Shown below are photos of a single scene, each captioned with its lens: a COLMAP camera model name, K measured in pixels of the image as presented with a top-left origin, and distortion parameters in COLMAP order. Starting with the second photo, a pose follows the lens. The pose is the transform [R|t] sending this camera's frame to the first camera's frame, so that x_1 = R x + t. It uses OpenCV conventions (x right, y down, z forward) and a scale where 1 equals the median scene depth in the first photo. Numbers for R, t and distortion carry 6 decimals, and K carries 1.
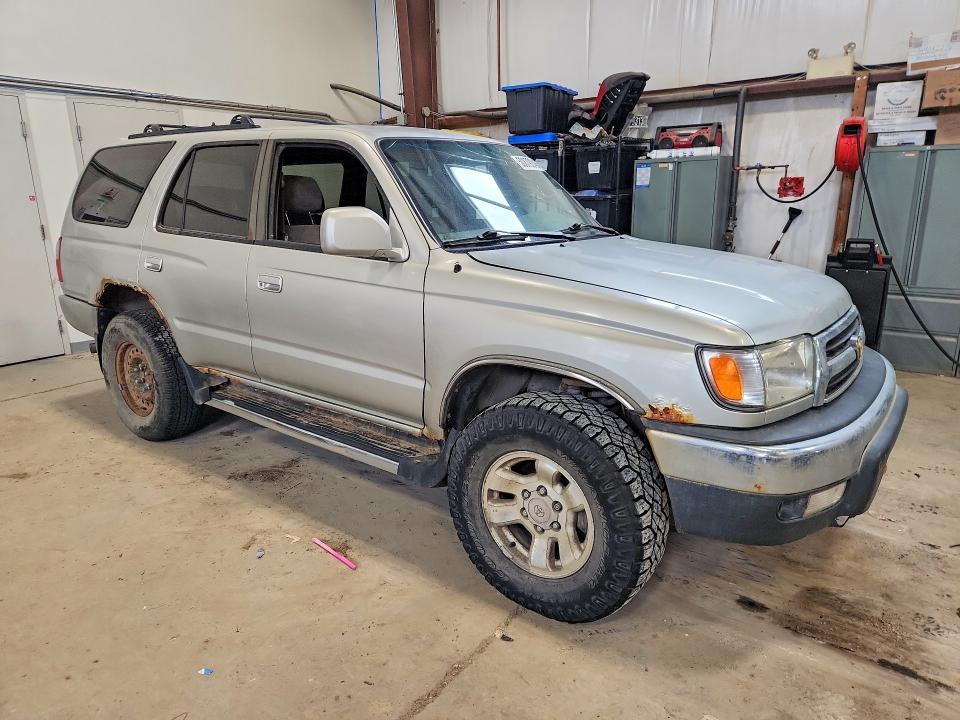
lens RADIAL K [[629.1, 0, 480.0], [0, 629.1, 360.0], [0, 0, 1]] dist [-0.000324, -0.000363]
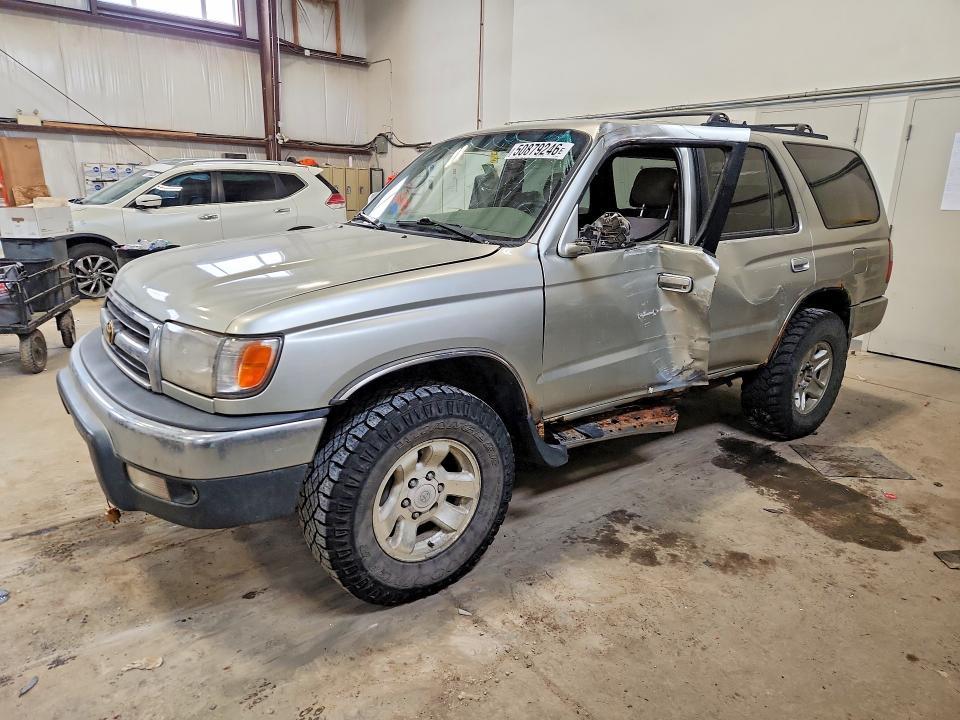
lens RADIAL K [[629.1, 0, 480.0], [0, 629.1, 360.0], [0, 0, 1]] dist [-0.000324, -0.000363]
pose [[-0.231477, 0.251889, -0.939665, 1.285854], [-0.259719, 0.914840, 0.309214, -0.405941], [0.937531, 0.315625, -0.146344, 1.551317]]
